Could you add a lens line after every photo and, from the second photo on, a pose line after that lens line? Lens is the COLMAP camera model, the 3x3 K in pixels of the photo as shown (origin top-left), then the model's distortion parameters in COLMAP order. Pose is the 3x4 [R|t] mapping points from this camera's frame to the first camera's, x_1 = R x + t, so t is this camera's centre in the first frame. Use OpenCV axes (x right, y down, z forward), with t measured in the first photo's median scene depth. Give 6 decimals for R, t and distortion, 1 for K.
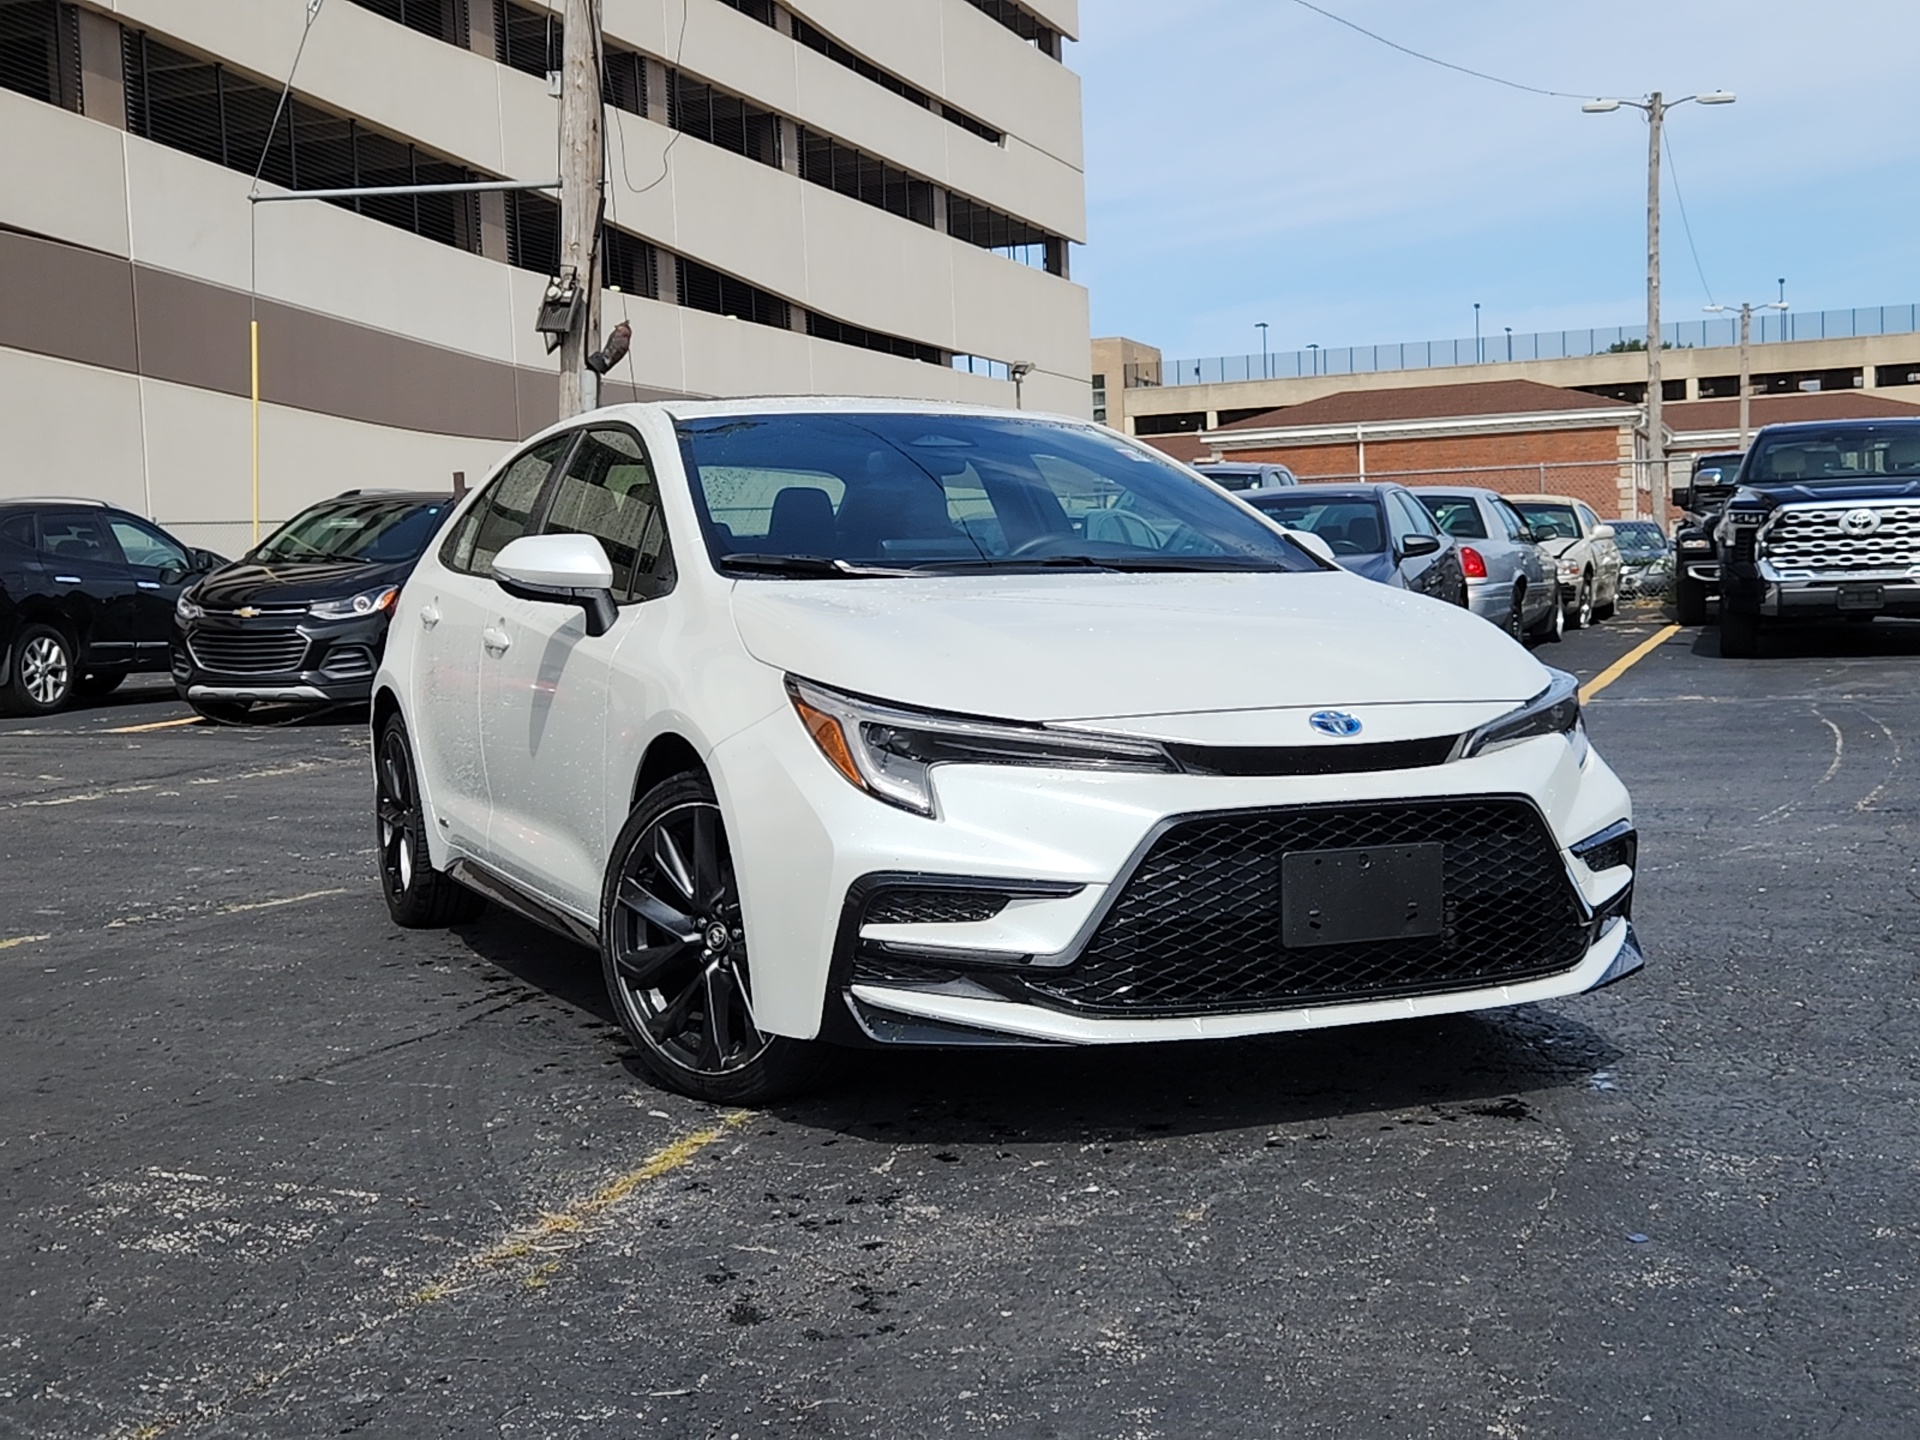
lens RADIAL K [[2527.8, 0, 960.0], [0, 2527.8, 720.0], [0, 0, 1]] dist [0.002611, 0.036866]
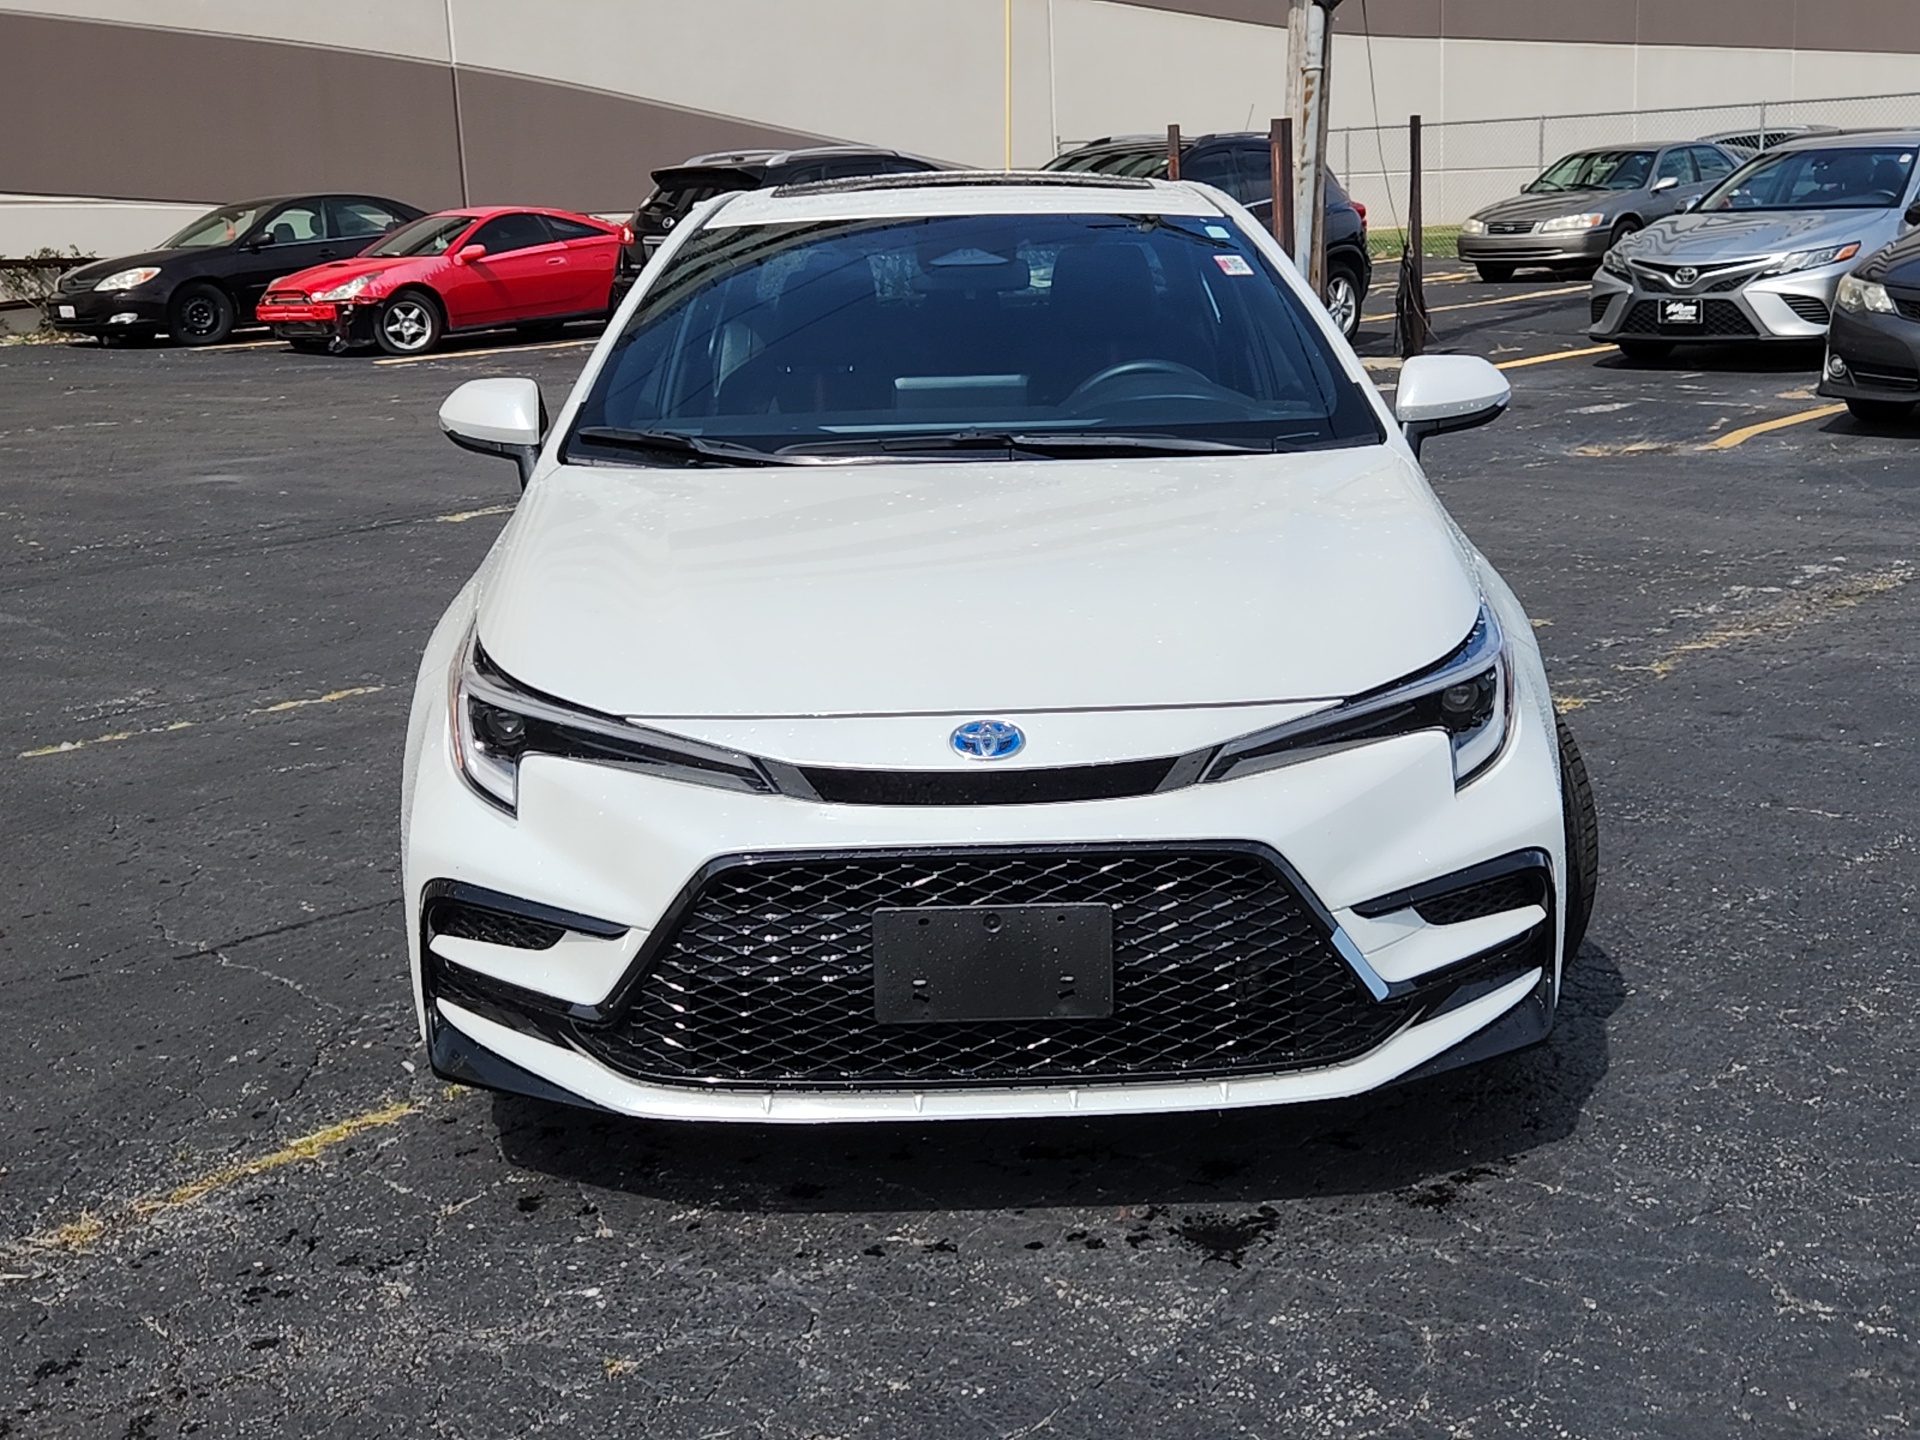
lens RADIAL K [[2527.8, 0, 960.0], [0, 2527.8, 720.0], [0, 0, 1]] dist [0.002611, 0.036866]
pose [[0.921003, 0.083289, -0.380547, 0.435253], [-0.019508, 0.985512, 0.168483, -0.135120], [0.389067, -0.147750, 0.909284, 0.290344]]
